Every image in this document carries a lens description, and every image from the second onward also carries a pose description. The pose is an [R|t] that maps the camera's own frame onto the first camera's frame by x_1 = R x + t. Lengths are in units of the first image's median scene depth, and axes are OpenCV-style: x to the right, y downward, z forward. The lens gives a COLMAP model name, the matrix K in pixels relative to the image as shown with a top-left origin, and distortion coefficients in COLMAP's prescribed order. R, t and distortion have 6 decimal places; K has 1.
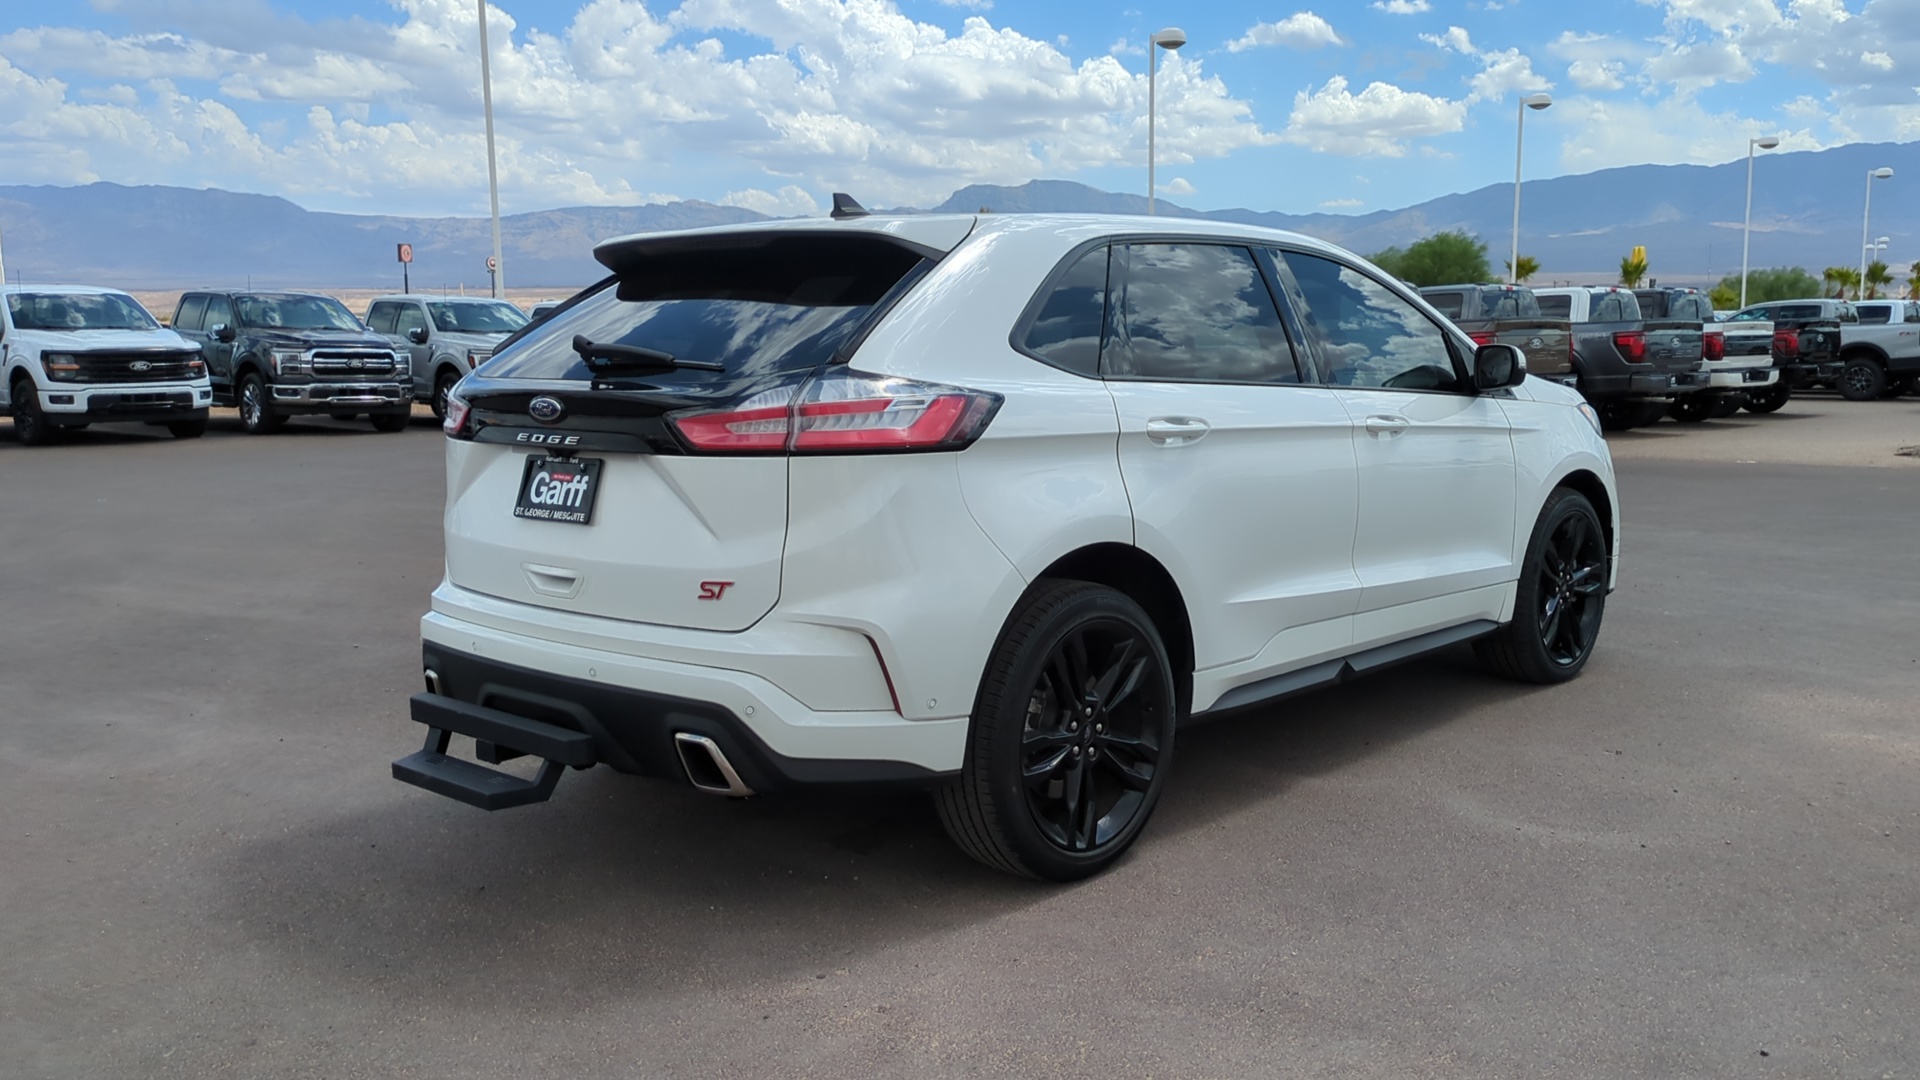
lens RADIAL K [[1652.9, 0, 952.6], [0, 1652.9, 539.2], [0, 0, 1]] dist [0.065982, -0.071460]
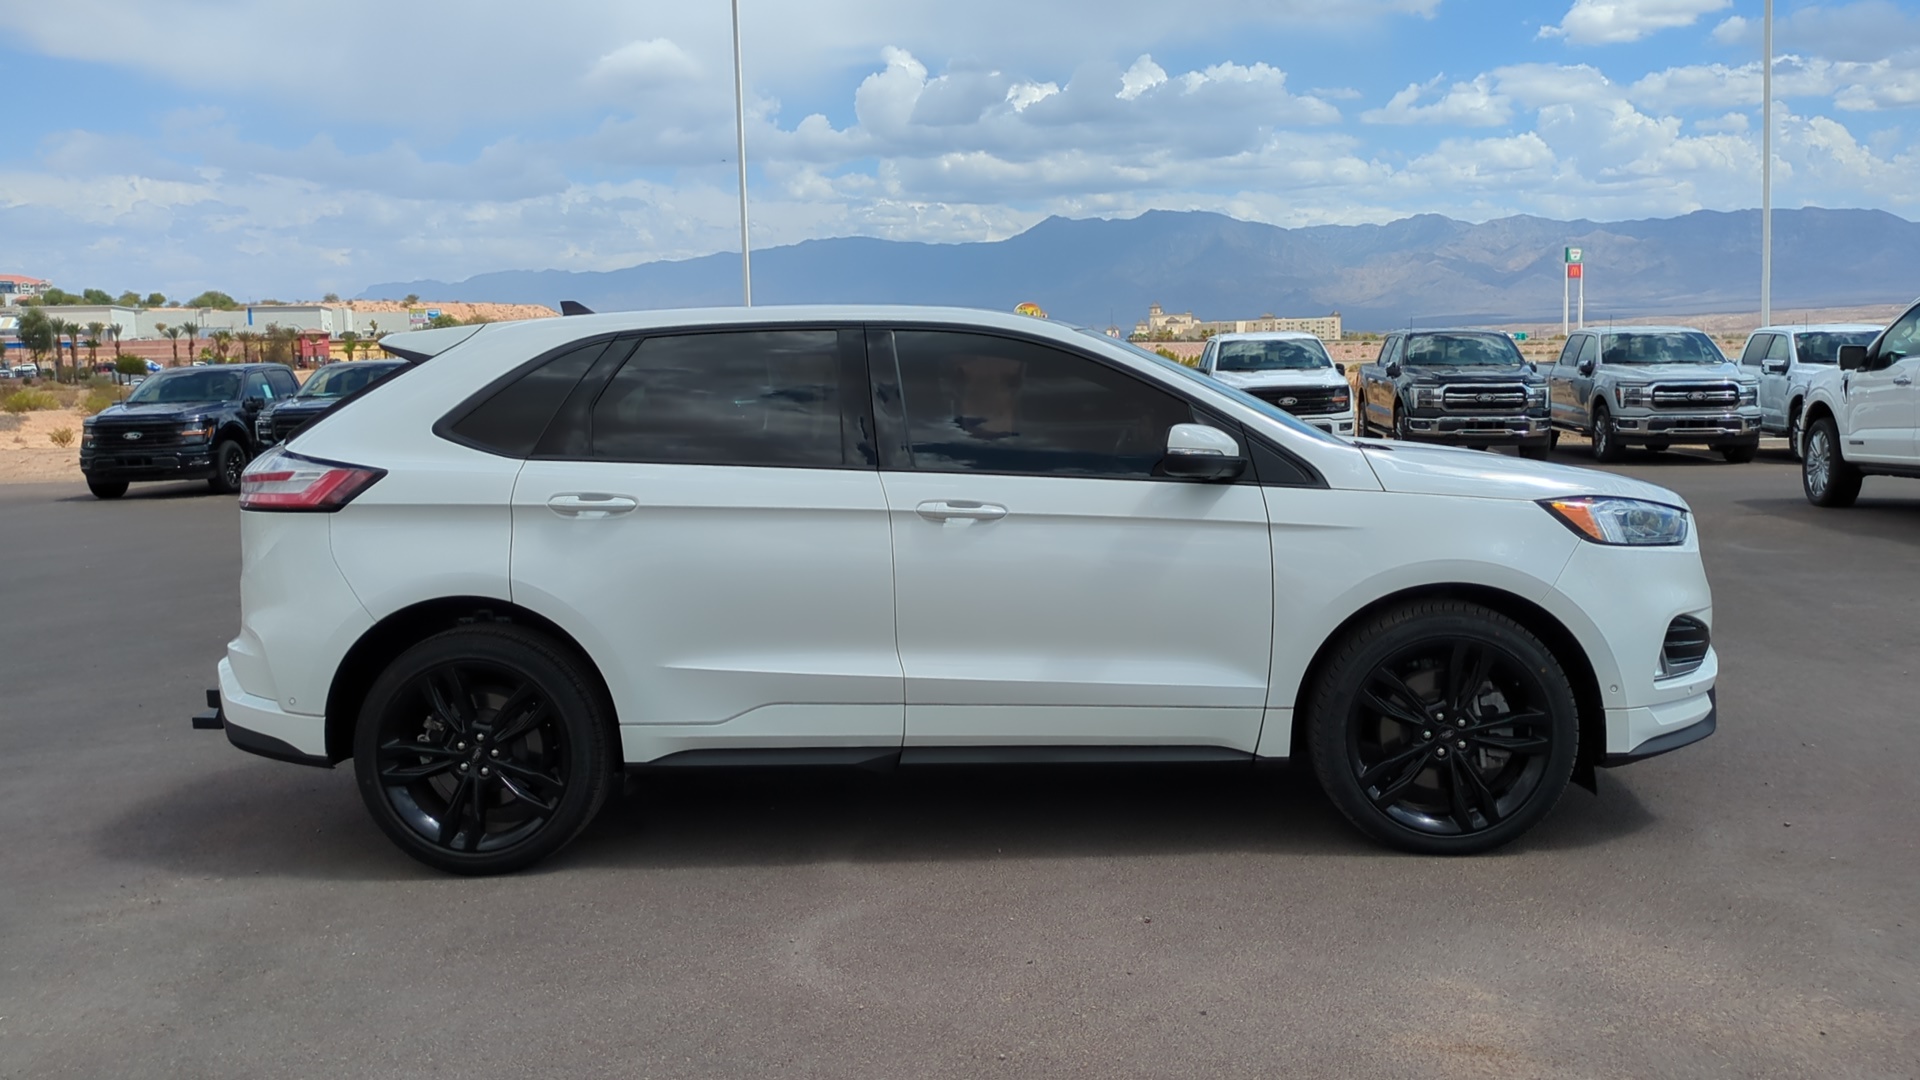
lens RADIAL K [[1652.9, 0, 938.6], [0, 1652.9, 458.5], [0, 0, 1]] dist [0.065982, -0.071460]
pose [[0.637581, 0.030258, -0.769789, 1.003063], [-0.077351, 0.996693, -0.024889, -0.075848], [0.766490, 0.075412, 0.637813, 0.393038]]
